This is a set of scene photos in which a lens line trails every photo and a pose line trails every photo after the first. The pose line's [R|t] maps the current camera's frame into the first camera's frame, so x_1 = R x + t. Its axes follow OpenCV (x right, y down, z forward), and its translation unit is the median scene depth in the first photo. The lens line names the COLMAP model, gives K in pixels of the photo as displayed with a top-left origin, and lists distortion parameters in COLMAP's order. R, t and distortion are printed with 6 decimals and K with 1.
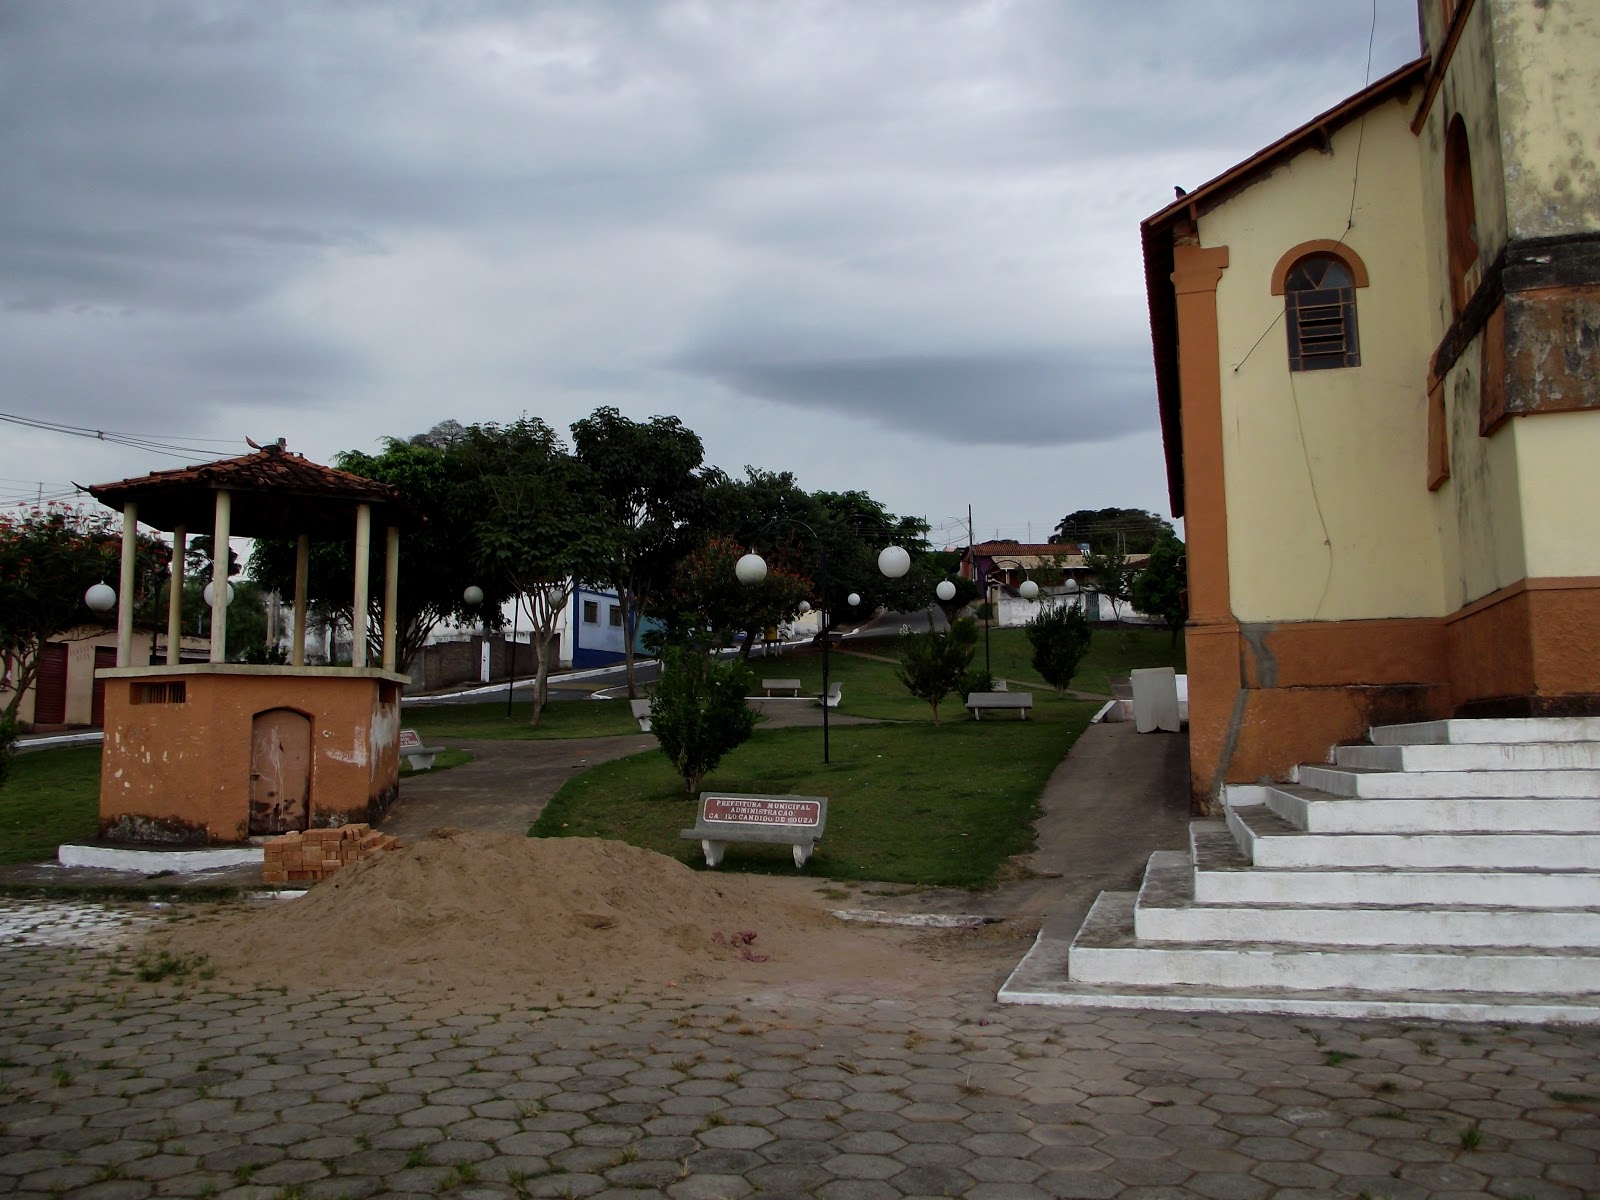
lens RADIAL K [[1335.4, 0, 800.9], [0, 1335.4, 581.4], [0, 0, 1]] dist [-0.031726, -0.005107]
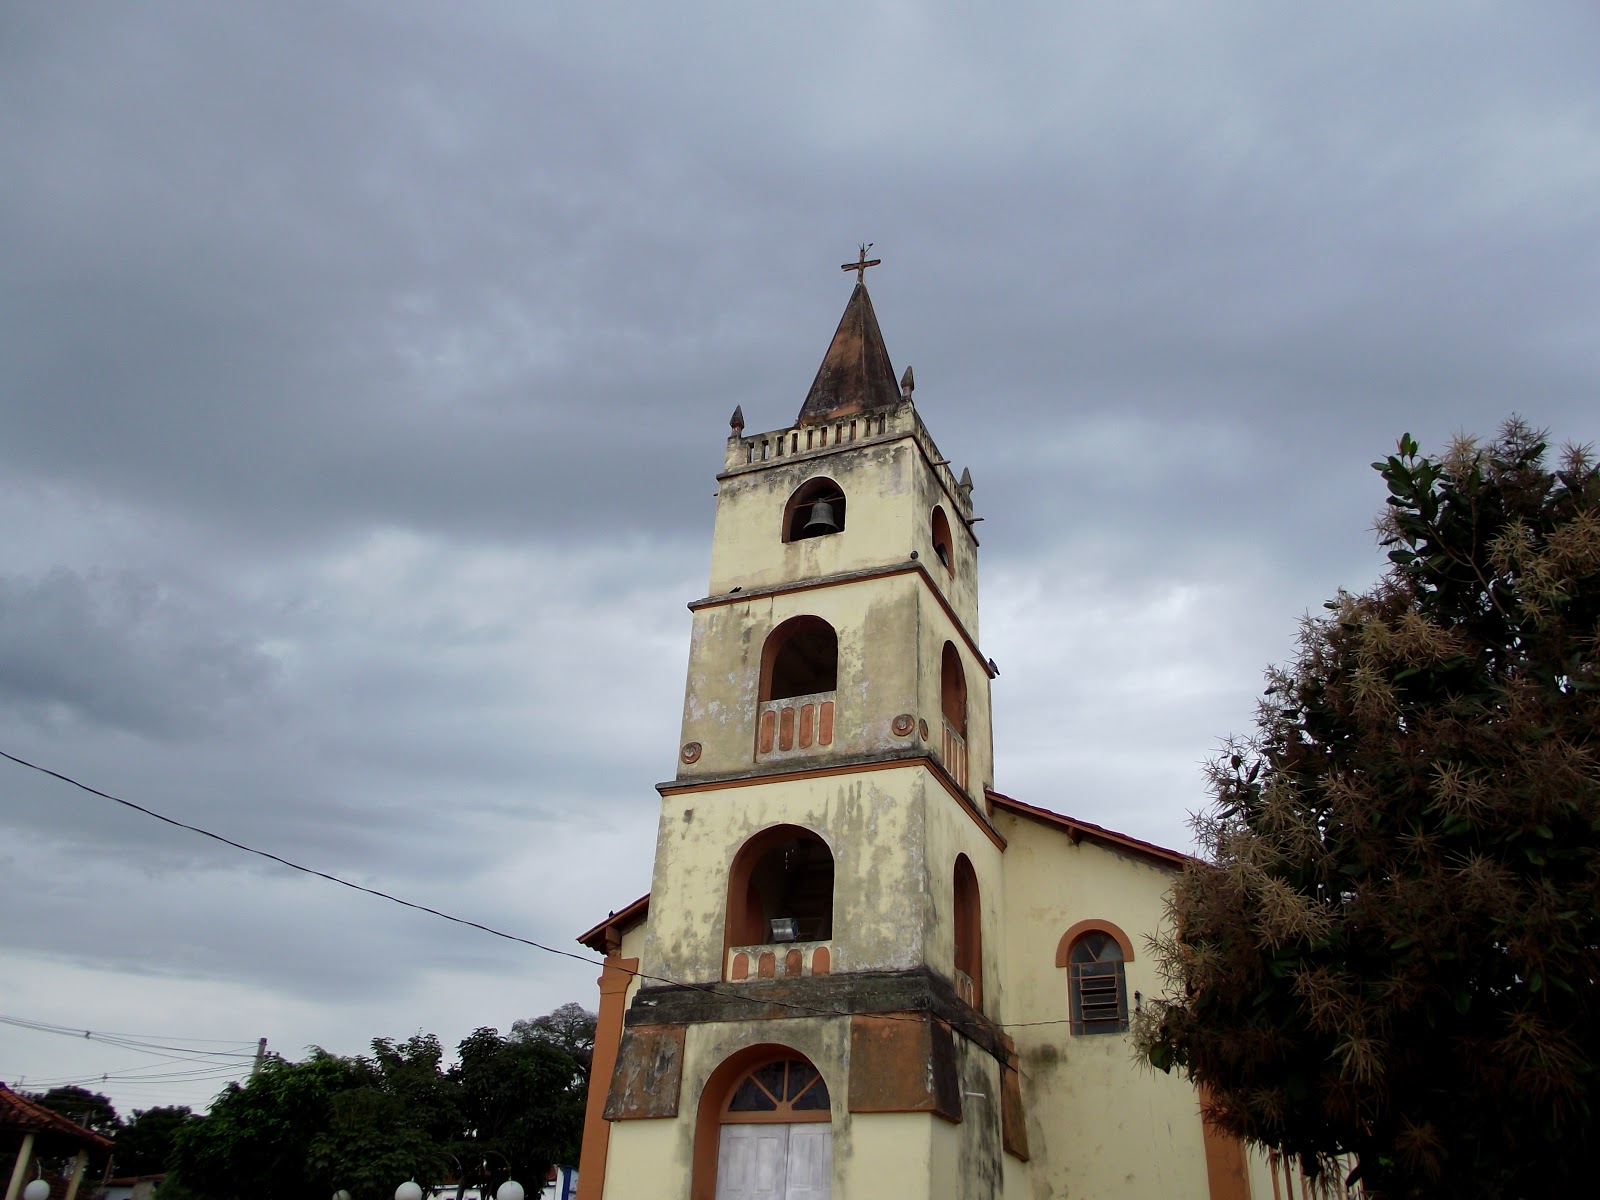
lens RADIAL K [[1326.4, 0, 806.8], [0, 1326.4, 606.5], [0, 0, 1]] dist [-0.060951, 0.016645]
pose [[0.988707, -0.023456, -0.148014, 0.759101], [-0.037332, 0.917988, -0.394847, -0.066696], [0.145137, 0.395914, 0.906746, -0.340371]]
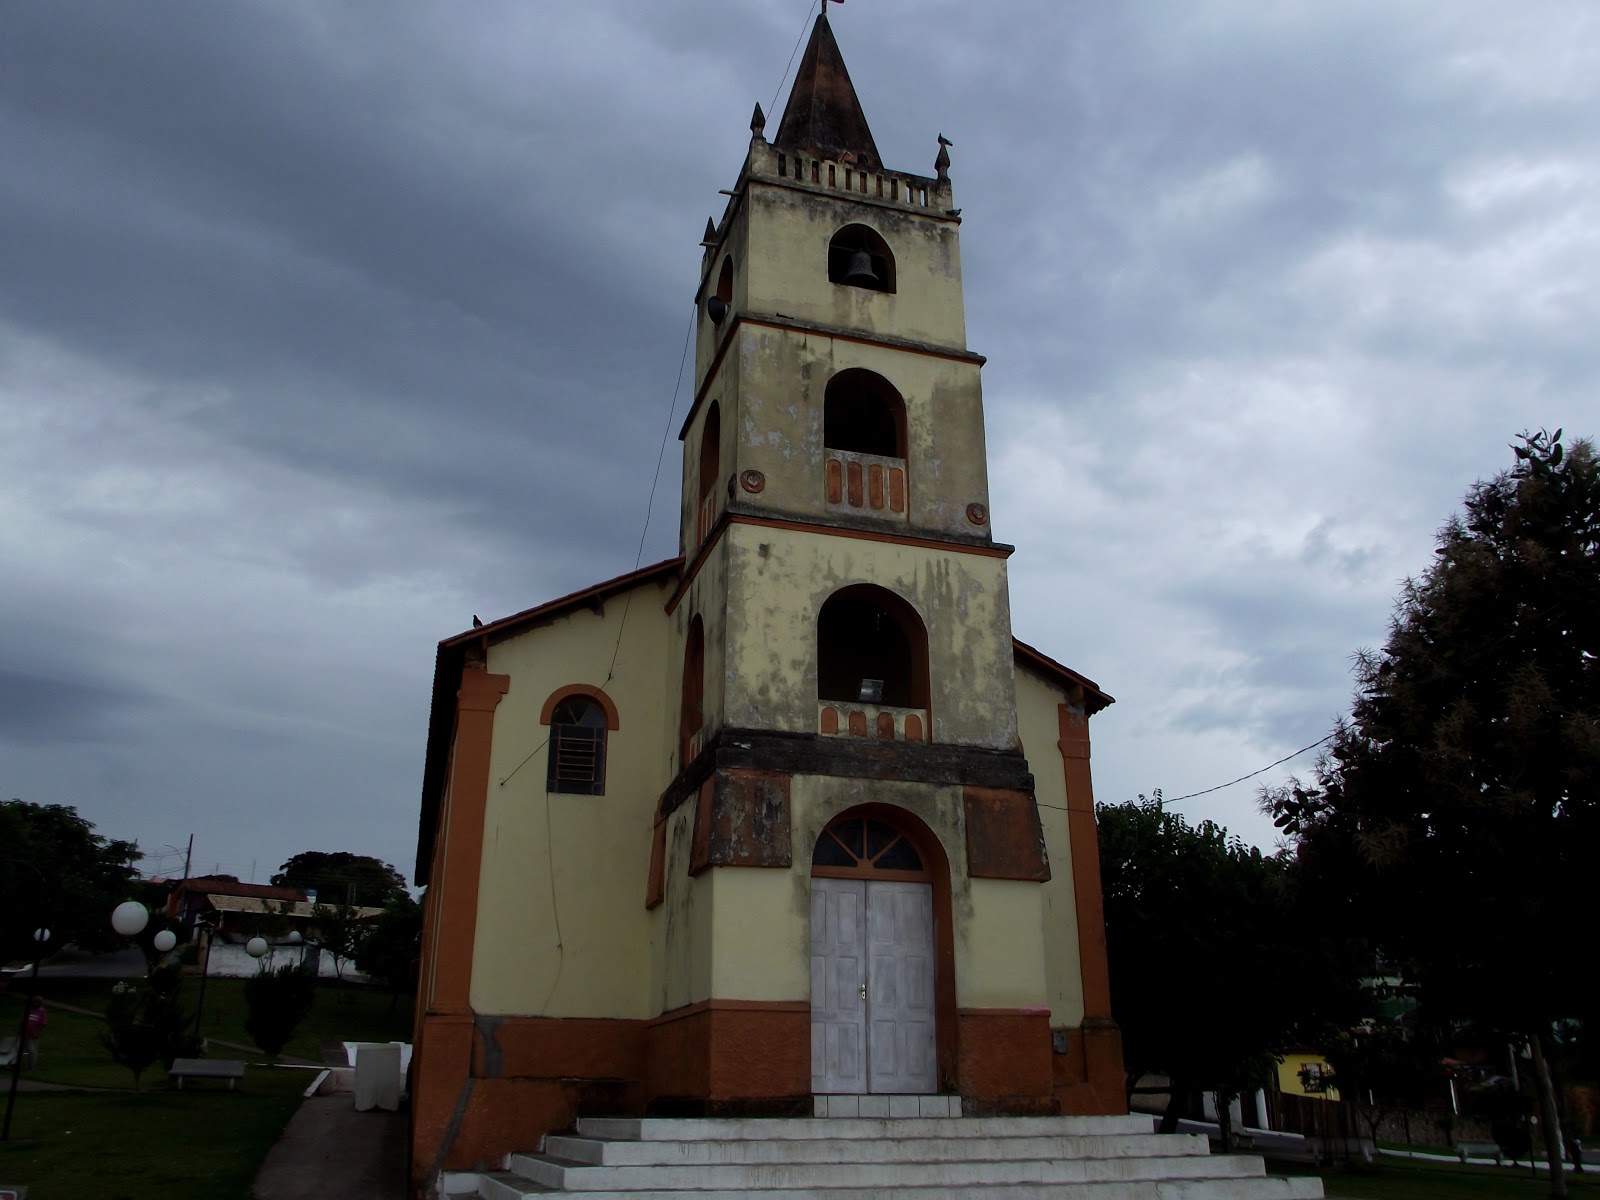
lens RADIAL K [[1326.4, 0, 806.8], [0, 1326.4, 606.5], [0, 0, 1]] dist [-0.060951, 0.016645]
pose [[0.842182, 0.201292, 0.500211, -0.053379], [-0.071987, 0.961373, -0.265669, -0.027185], [-0.534367, 0.187733, 0.824141, -0.106876]]
